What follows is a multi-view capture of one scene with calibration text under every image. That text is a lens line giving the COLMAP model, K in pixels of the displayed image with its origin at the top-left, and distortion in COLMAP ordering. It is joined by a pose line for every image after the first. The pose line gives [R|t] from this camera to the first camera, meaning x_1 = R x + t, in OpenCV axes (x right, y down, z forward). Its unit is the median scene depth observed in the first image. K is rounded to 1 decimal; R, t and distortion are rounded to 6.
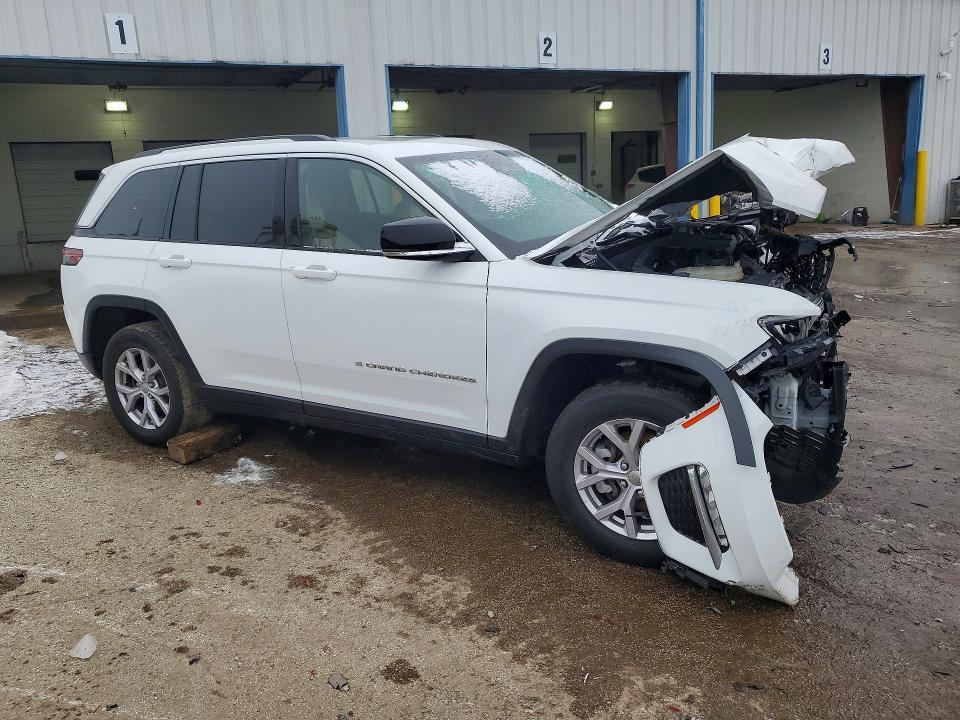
lens RADIAL K [[792.0, 0, 480.0], [0, 792.0, 360.0], [0, 0, 1]] dist [0.042564, 0.005583]
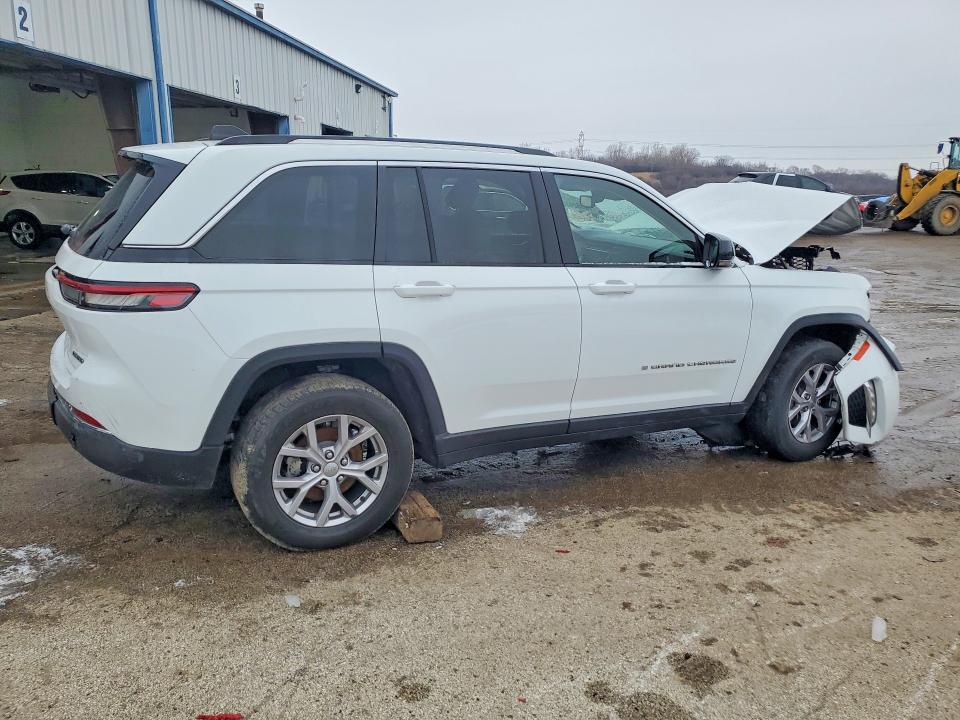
lens RADIAL K [[770.7, 0, 480.0], [0, 770.7, 360.0], [0, 0, 1]] dist [0.007685, 0.017025]
pose [[0.492179, -0.139769, 0.859200, -1.120859], [0.146550, 0.986242, 0.076487, -0.114594], [-0.858069, 0.088270, 0.505890, 0.625081]]
